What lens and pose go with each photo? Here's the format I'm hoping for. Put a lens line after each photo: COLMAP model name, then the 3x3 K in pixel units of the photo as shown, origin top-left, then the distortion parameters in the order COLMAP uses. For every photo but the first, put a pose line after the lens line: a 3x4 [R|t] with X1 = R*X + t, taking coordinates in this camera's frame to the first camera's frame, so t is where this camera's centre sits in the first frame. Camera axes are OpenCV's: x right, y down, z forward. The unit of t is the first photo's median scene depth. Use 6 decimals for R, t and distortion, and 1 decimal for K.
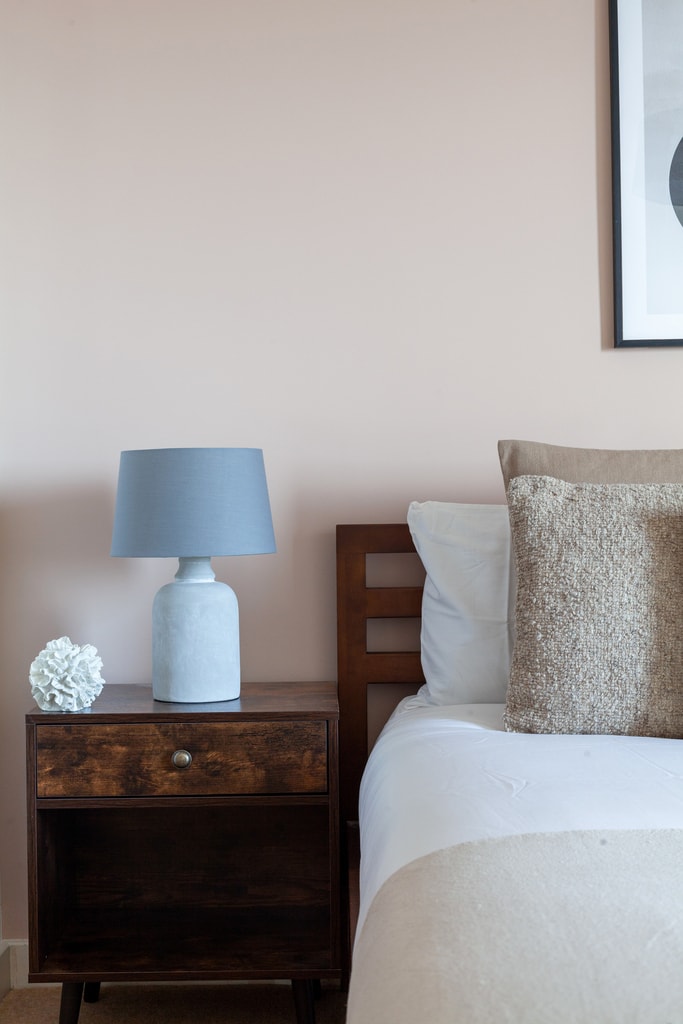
lens RADIAL K [[1484.6, 0, 345.8], [0, 1484.6, 496.9], [0, 0, 1]] dist [-0.002588, -0.019057]
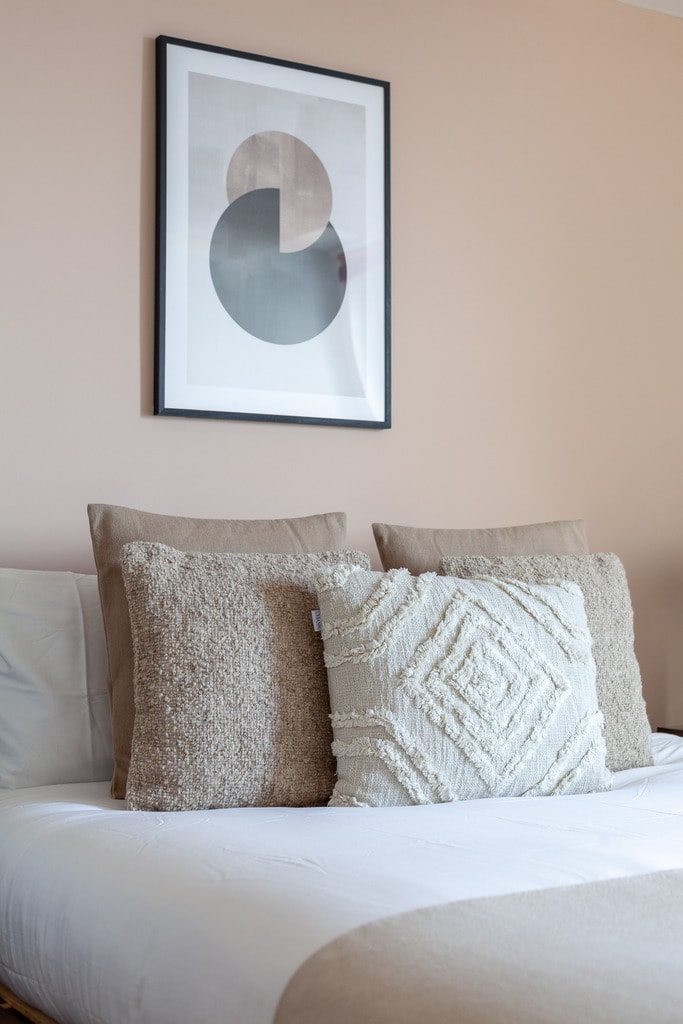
lens RADIAL K [[1484.6, 0, 345.8], [0, 1484.6, 496.9], [0, 0, 1]] dist [-0.002588, -0.019057]
pose [[0.846406, 0.044381, 0.530685, -0.287747], [-0.019283, 0.998422, -0.052744, 0.004836], [-0.532188, 0.034410, 0.845926, 0.118345]]
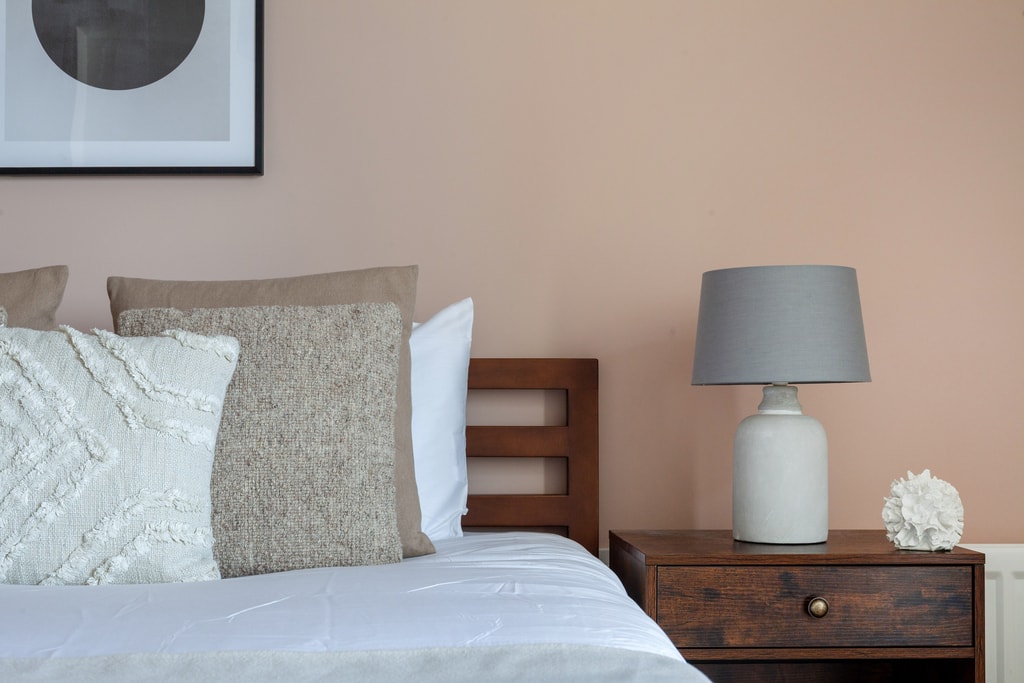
lens RADIAL K [[1484.6, 0, 490.4], [0, 1484.6, 343.3], [0, 0, 1]] dist [-0.002588, -0.019057]
pose [[0.999762, 0.011485, 0.018562, 0.605179], [-0.010901, 0.999451, -0.031280, 0.038887], [-0.018911, 0.031070, 0.999338, 0.062242]]
